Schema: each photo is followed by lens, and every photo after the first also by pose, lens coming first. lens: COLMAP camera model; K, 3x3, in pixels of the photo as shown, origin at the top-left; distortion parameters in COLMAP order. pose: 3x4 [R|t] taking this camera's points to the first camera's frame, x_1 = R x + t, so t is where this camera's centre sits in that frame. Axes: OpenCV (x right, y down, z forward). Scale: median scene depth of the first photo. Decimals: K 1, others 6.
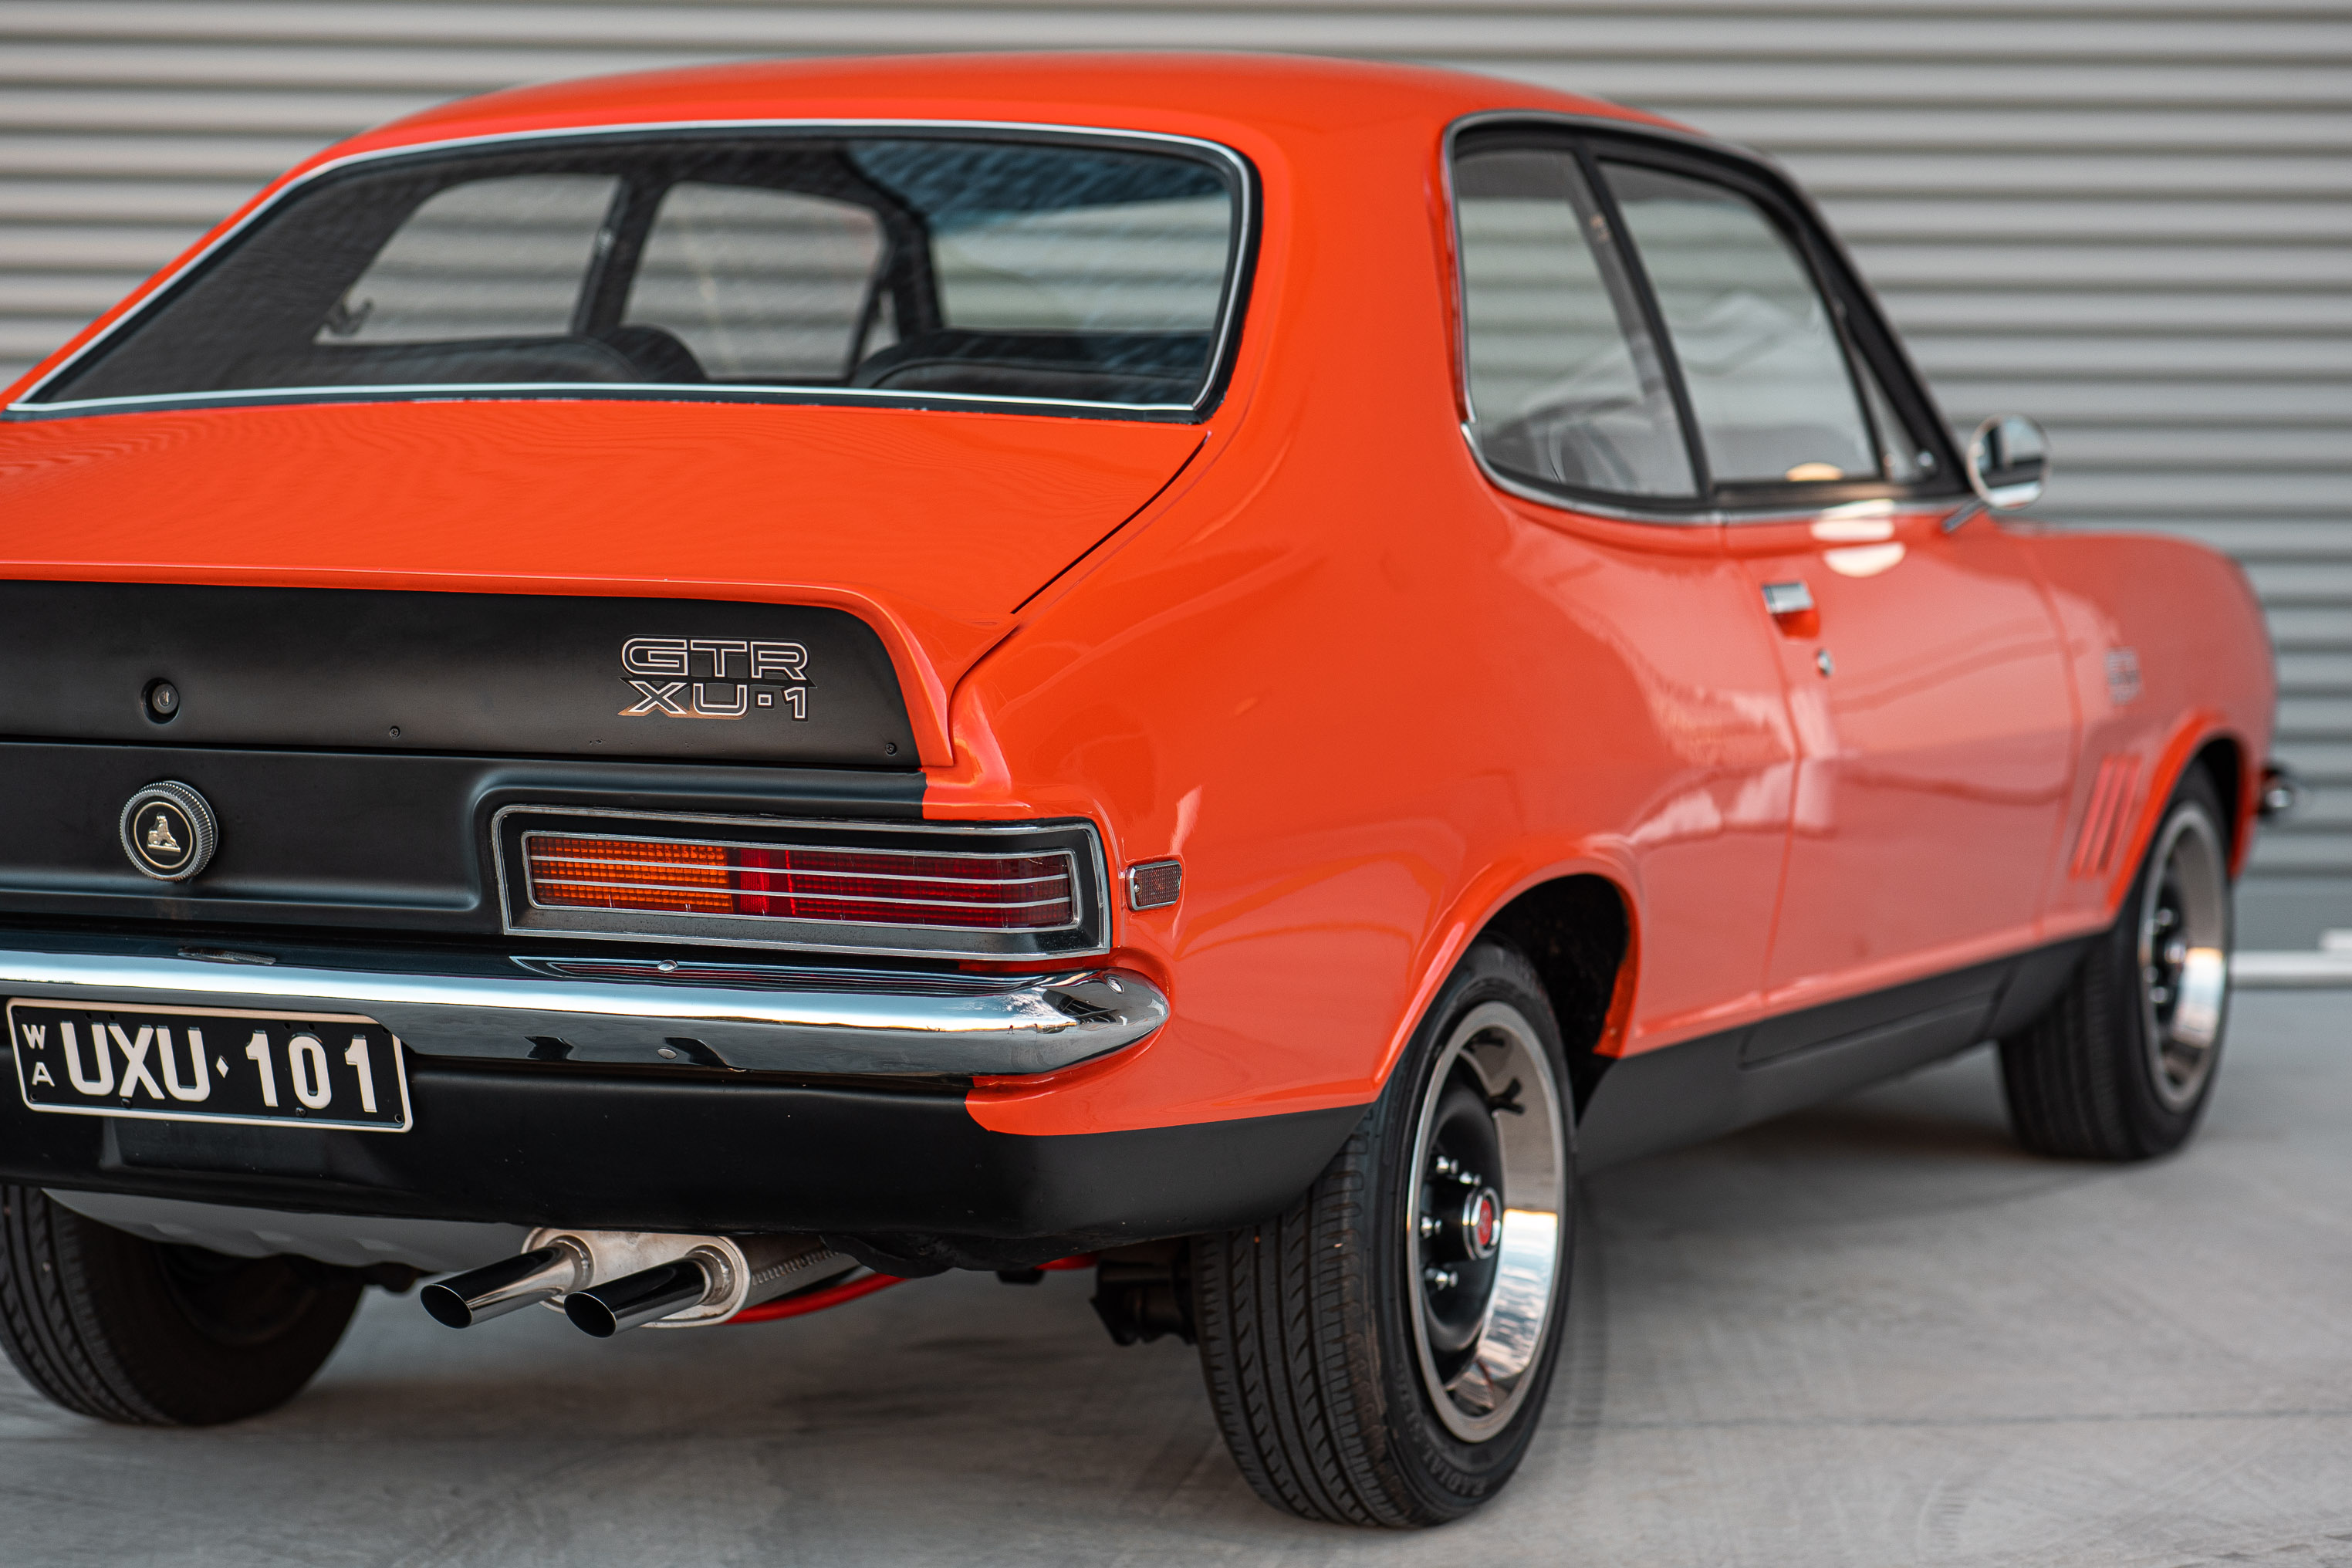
lens RADIAL K [[5753.9, 0, 1183.6], [0, 5753.9, 799.4], [0, 0, 1]] dist [0.023367, 0.000000]
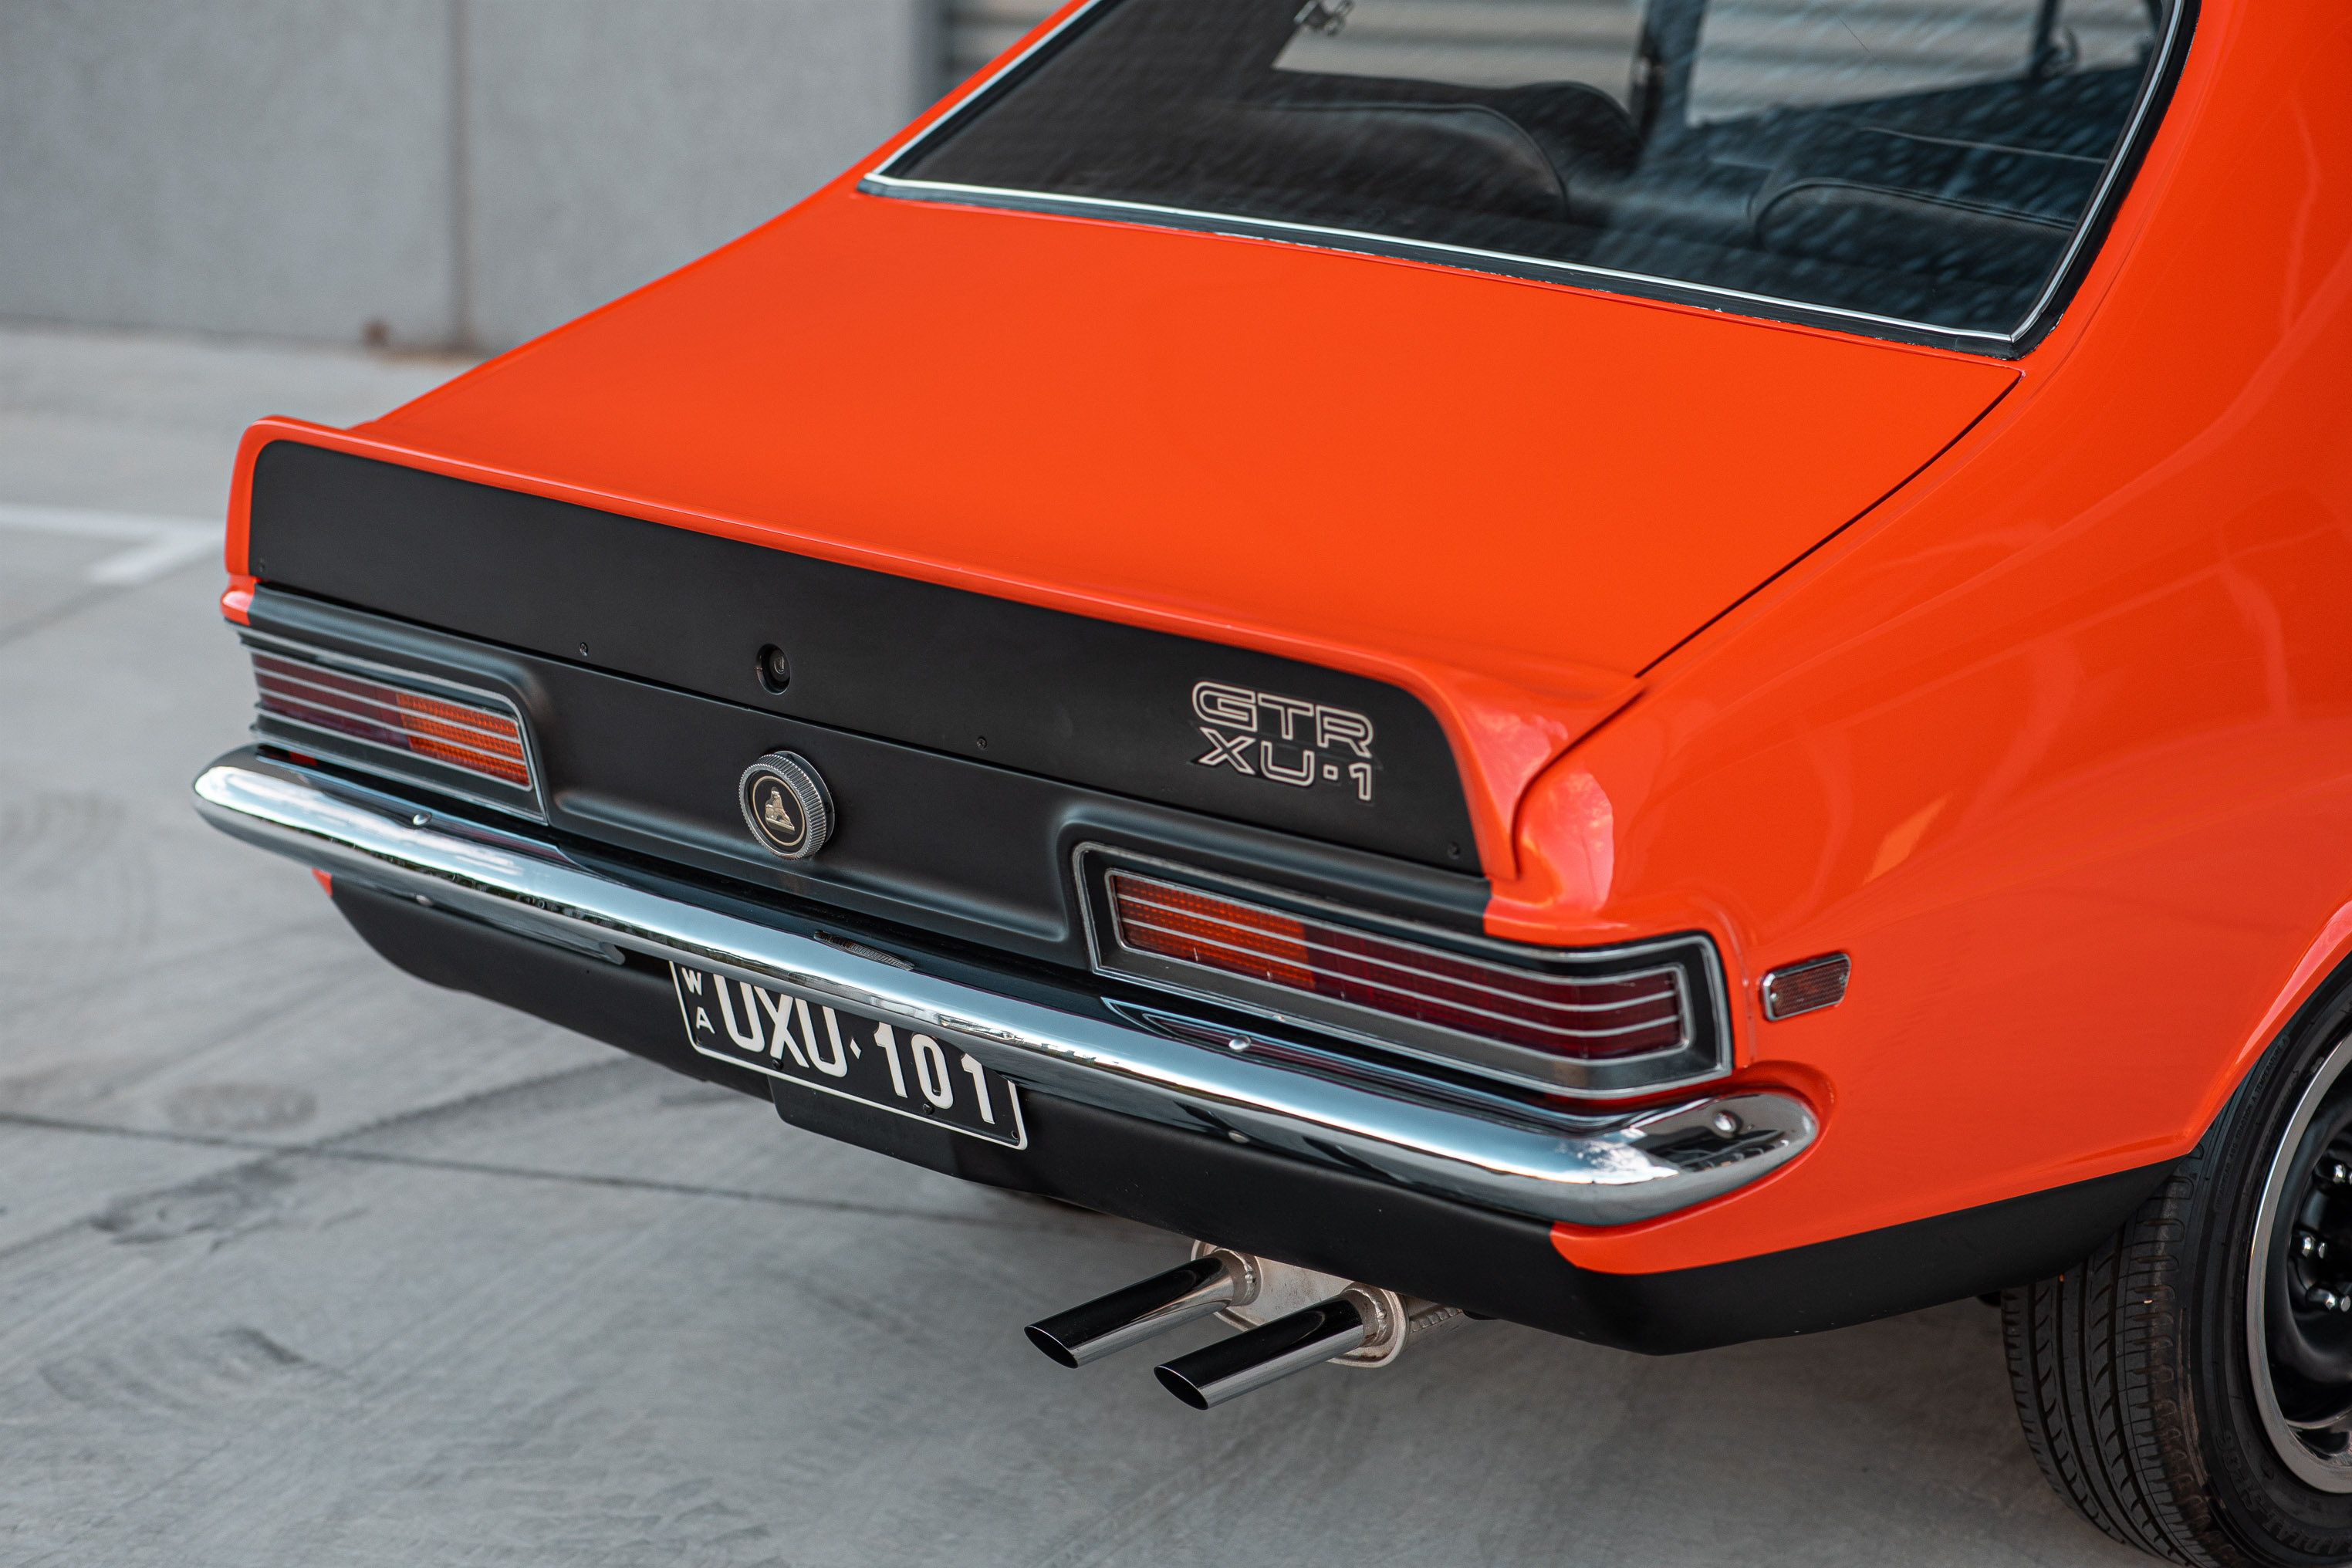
lens RADIAL K [[5753.9, 0, 1096.9], [0, 5753.9, 812.6], [0, 0, 1]] dist [0.023367, 0.000000]
pose [[0.933813, 0.085026, -0.347512, 0.182973], [-0.020931, 0.982669, 0.184184, -0.158432], [0.357149, -0.164719, 0.919408, 0.170255]]
